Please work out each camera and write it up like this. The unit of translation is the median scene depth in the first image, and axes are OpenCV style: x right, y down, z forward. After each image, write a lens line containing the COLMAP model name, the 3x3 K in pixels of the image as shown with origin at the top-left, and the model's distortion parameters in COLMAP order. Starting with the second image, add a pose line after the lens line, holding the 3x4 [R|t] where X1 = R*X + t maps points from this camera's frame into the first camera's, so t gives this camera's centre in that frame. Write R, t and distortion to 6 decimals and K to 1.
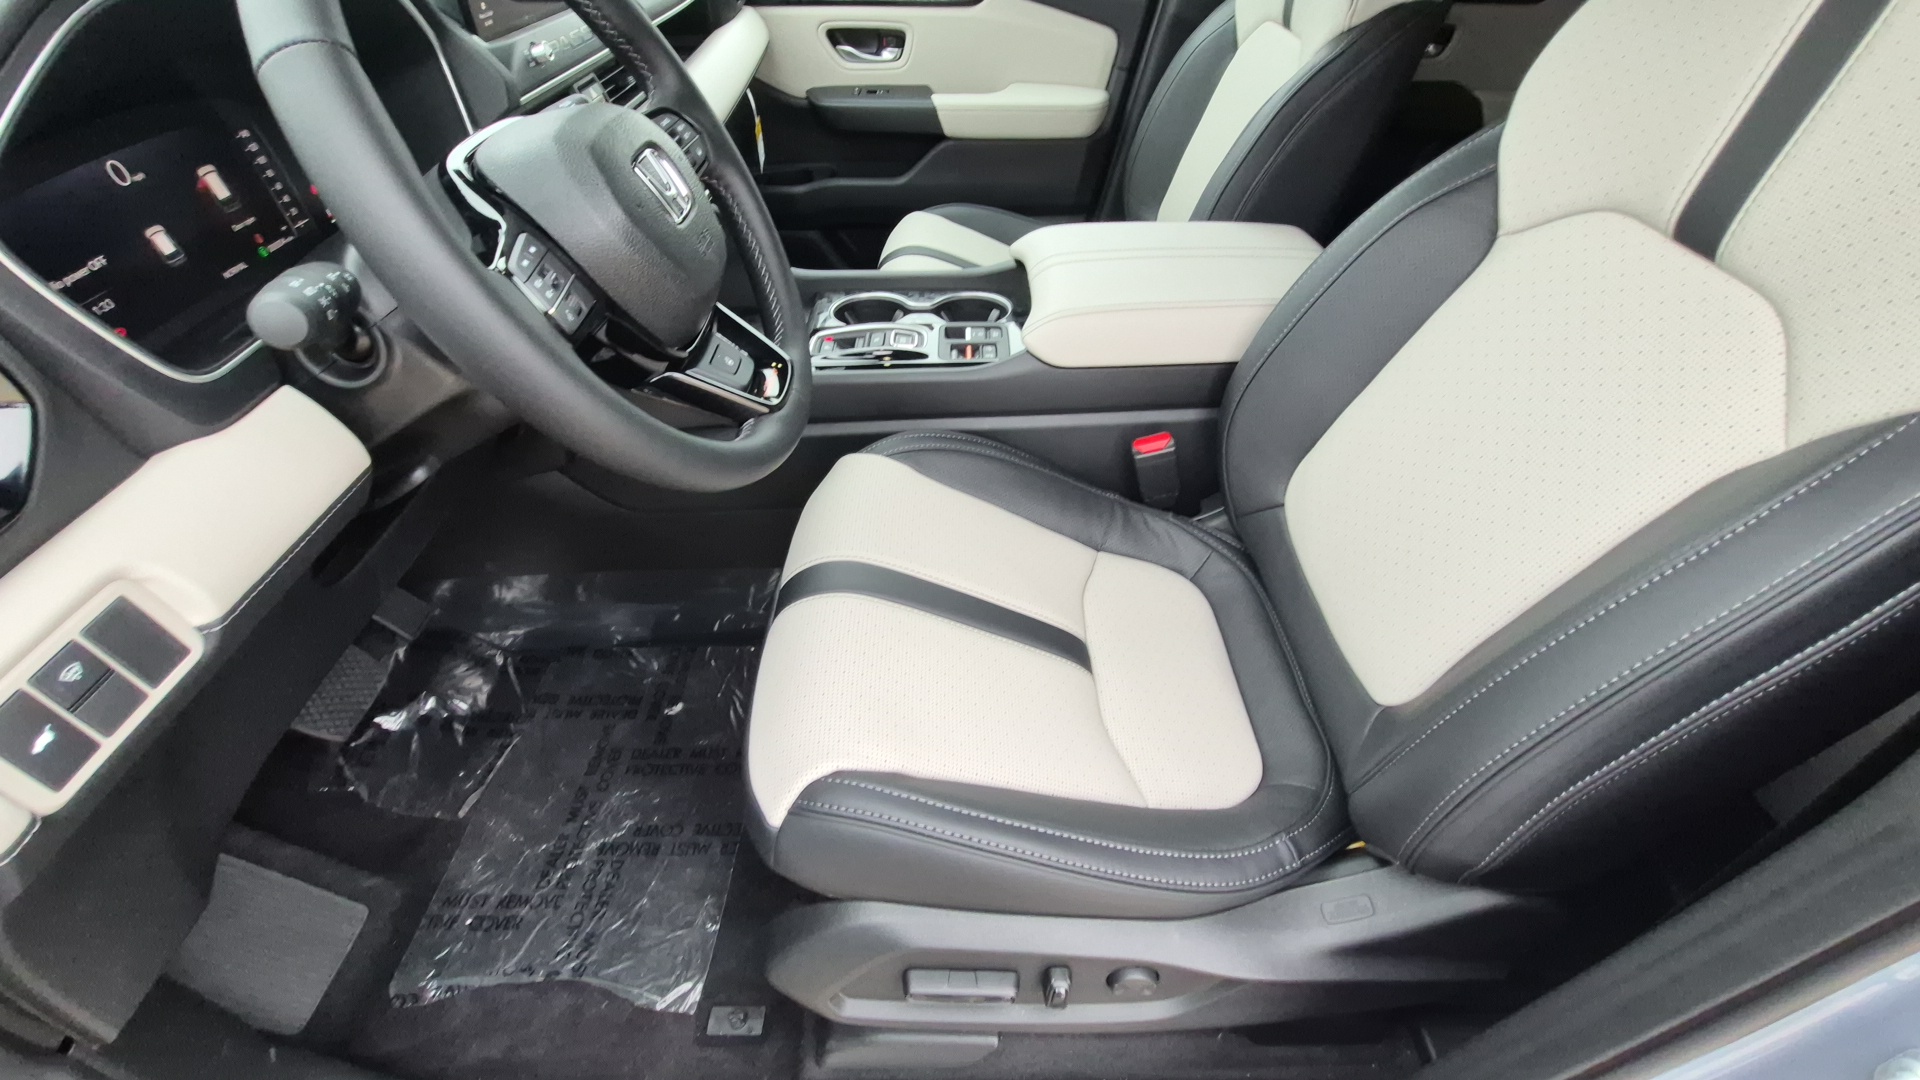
lens RADIAL K [[790.3, 0, 959.6], [0, 790.3, 540.3], [0, 0, 1]] dist [-0.021437, -0.001178]
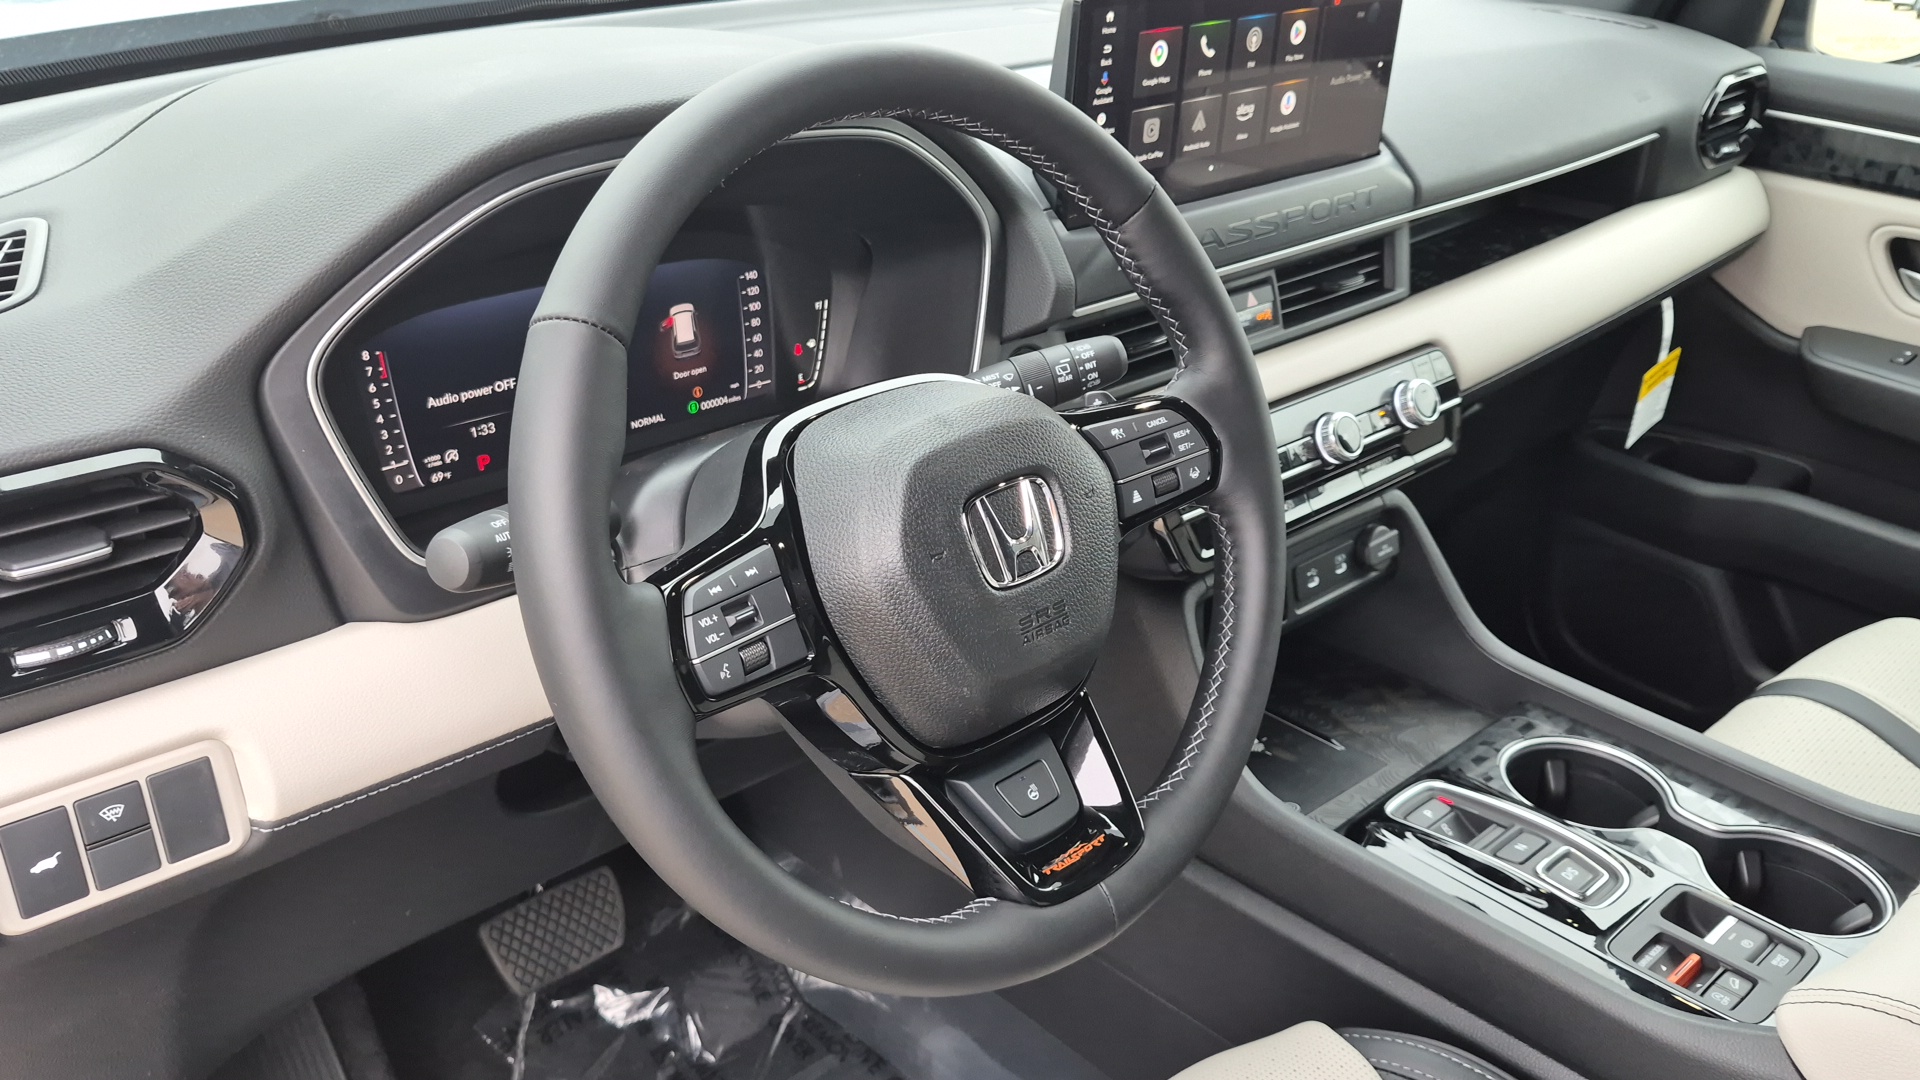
lens RADIAL K [[1562.5, 0, 960.2], [0, 1562.5, 558.2], [0, 0, 1]] dist [0.065039, -0.009530]
pose [[0.684975, 0.346077, -0.641123, 0.352569], [-0.504625, 0.860087, -0.074867, -0.243274], [0.525512, 0.374808, 0.763777, -0.026063]]
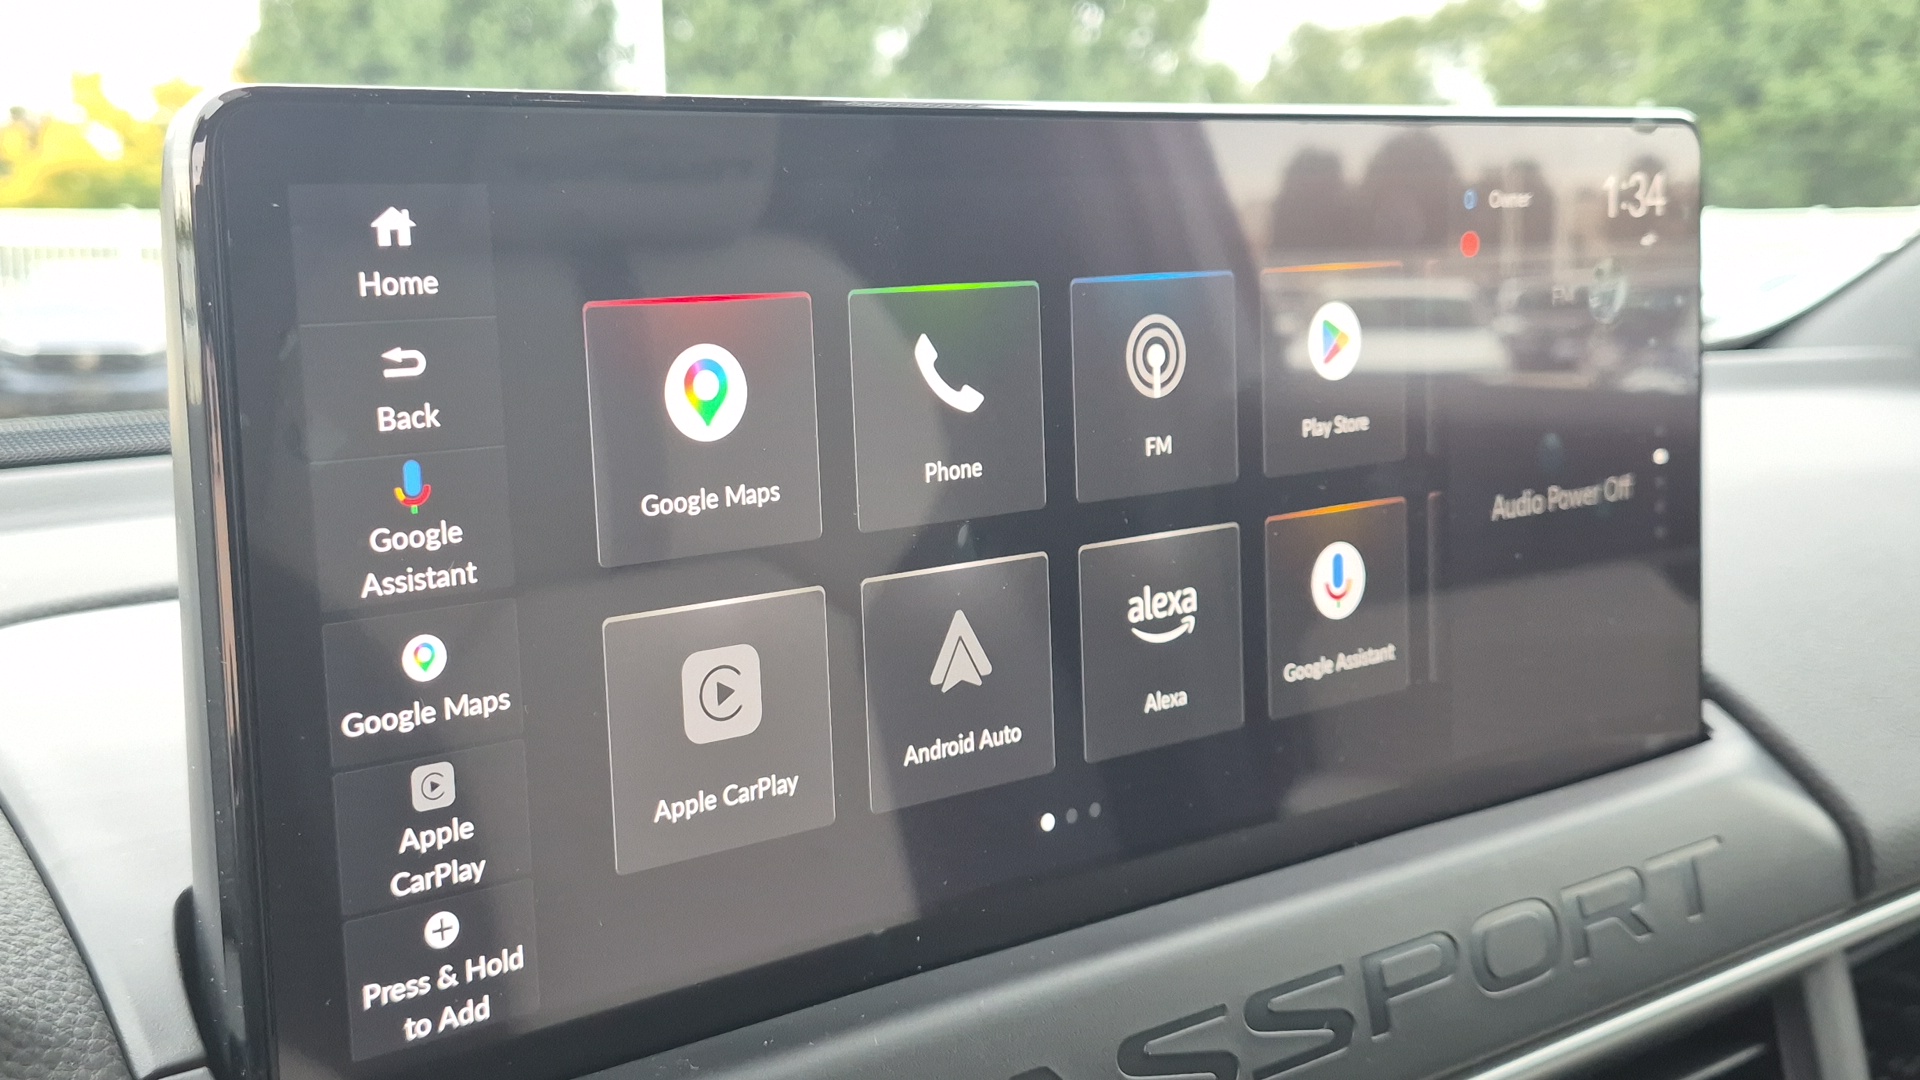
lens RADIAL K [[2263.0, 0, 958.1], [0, 2263.0, 540.3], [0, 0, 1]] dist [0.152594, 0.000000]
pose [[0.642767, 0.060250, -0.763689, -0.207763], [-0.475341, 0.813145, -0.335924, -0.691511], [0.600751, 0.578934, 0.551302, 0.811389]]
